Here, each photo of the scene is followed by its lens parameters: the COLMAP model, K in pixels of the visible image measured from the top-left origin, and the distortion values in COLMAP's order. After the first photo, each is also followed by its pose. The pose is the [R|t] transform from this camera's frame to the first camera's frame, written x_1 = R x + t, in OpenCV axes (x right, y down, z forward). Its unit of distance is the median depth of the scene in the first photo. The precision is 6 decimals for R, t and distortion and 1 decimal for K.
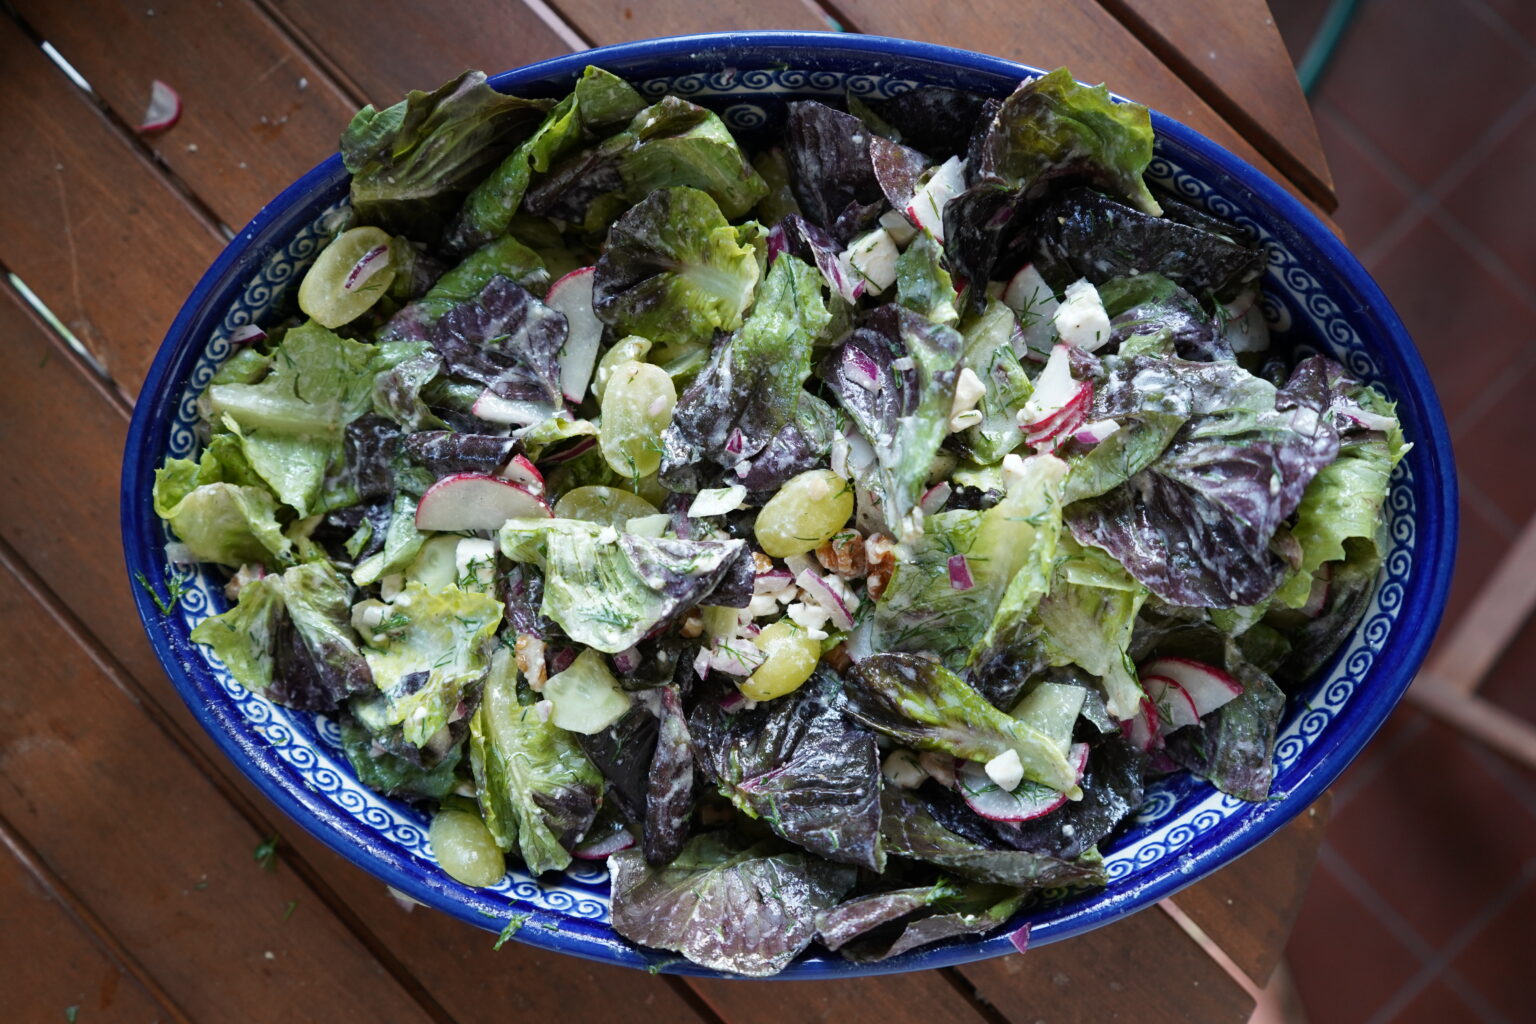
lens RADIAL K [[1337.3, 0, 770.8], [0, 1337.3, 544.4], [0, 0, 1]] dist [-0.000973, 0.010548]
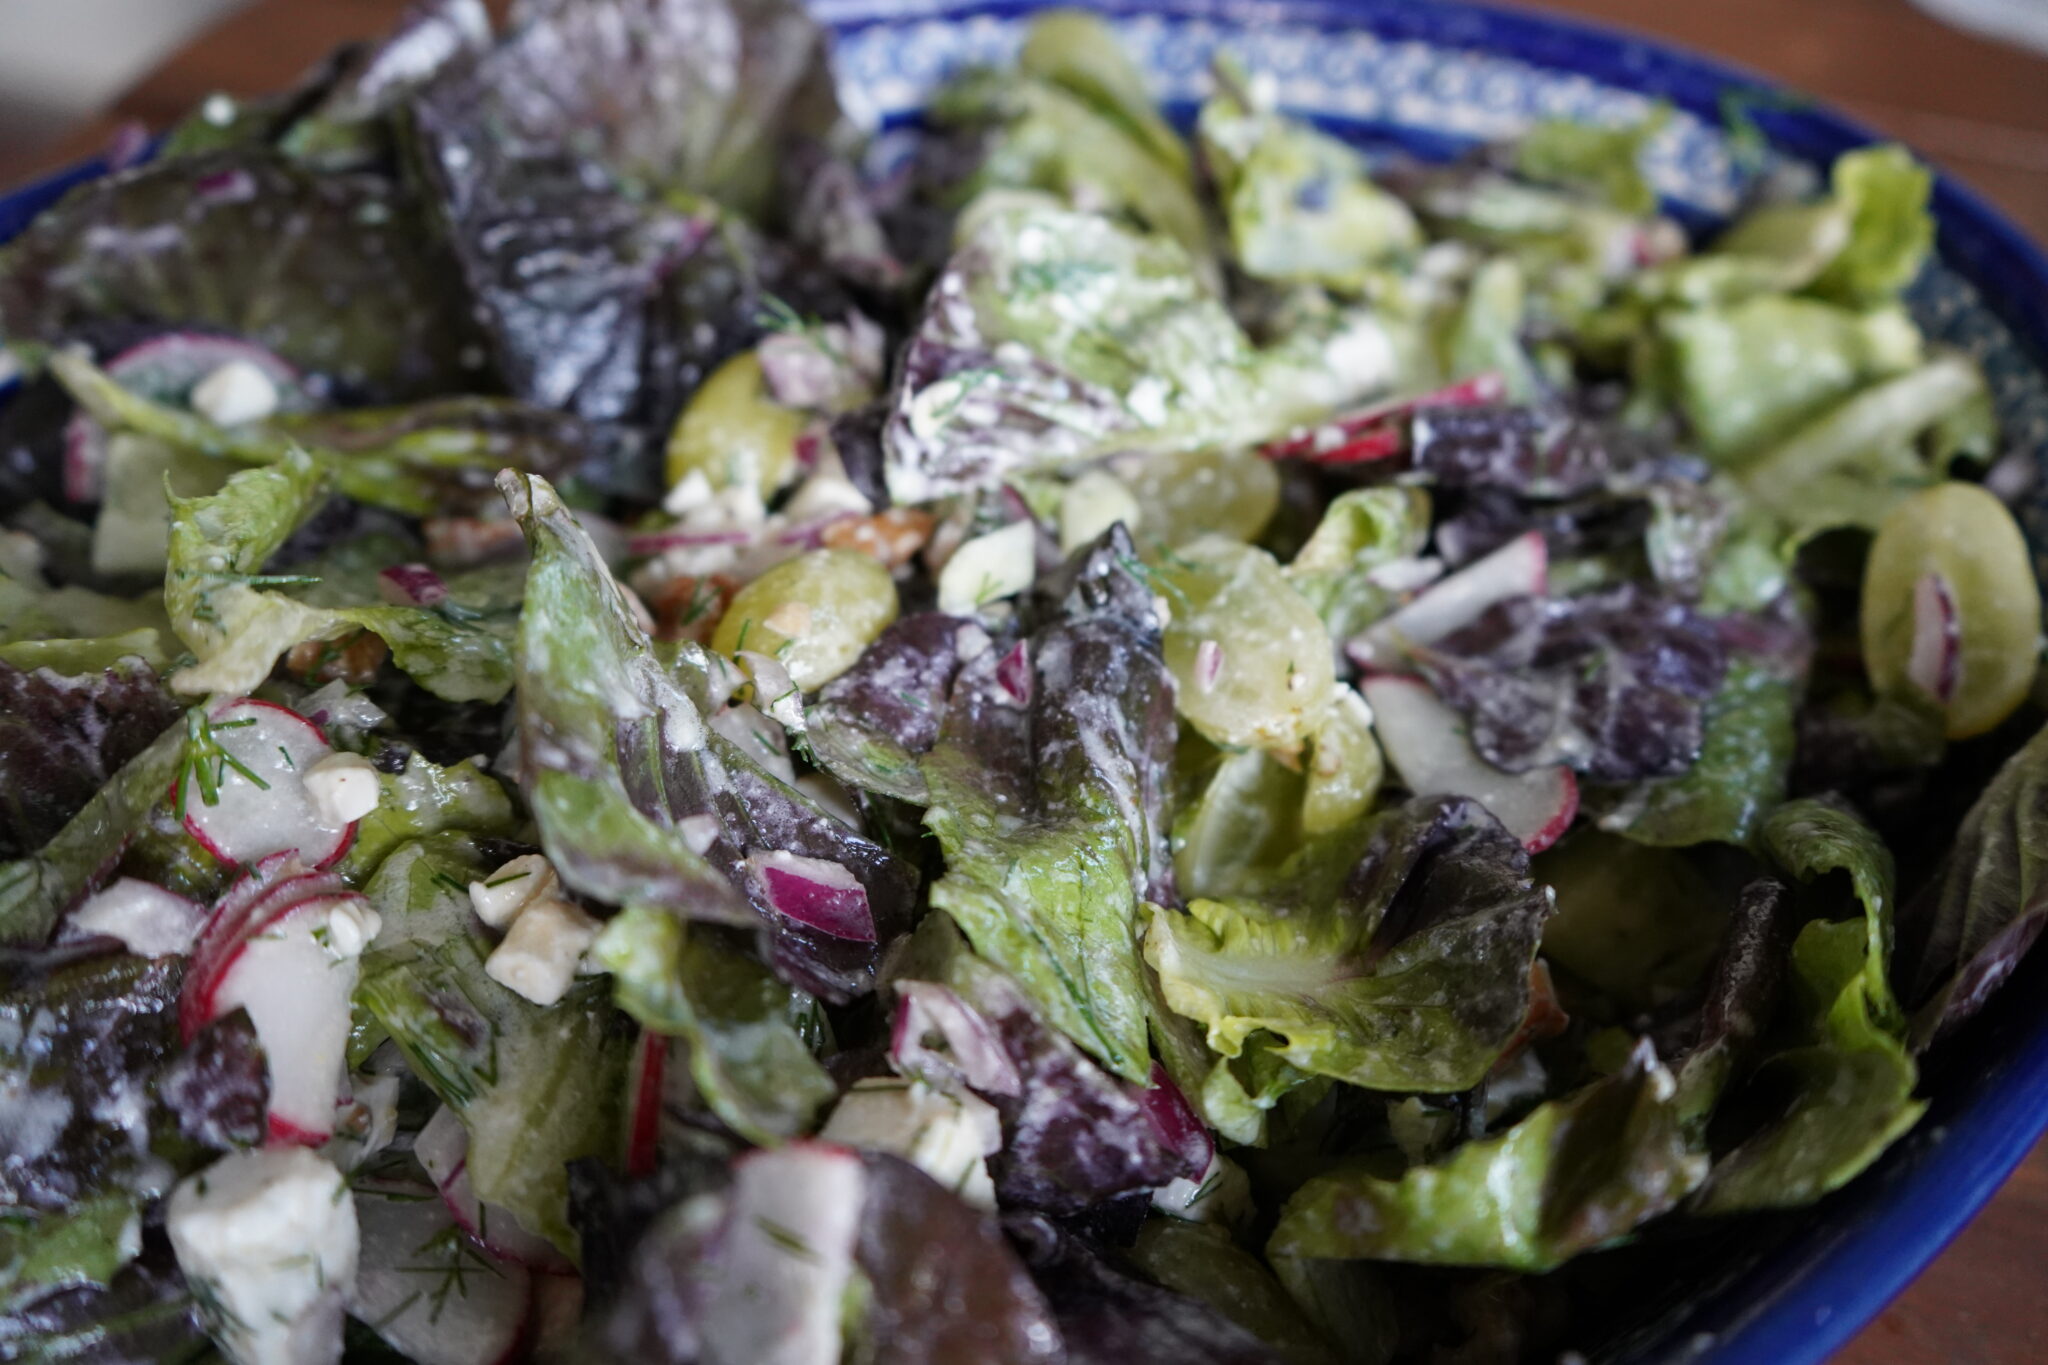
lens RADIAL K [[1783.0, 0, 1027.7], [0, 1783.0, 725.8], [0, 0, 1]] dist [-0.000973, 0.010548]
pose [[-0.885103, 0.341901, -0.315748, 0.159394], [-0.465380, -0.644633, 0.606522, -0.442641], [0.003829, 0.683778, 0.729681, 0.587666]]
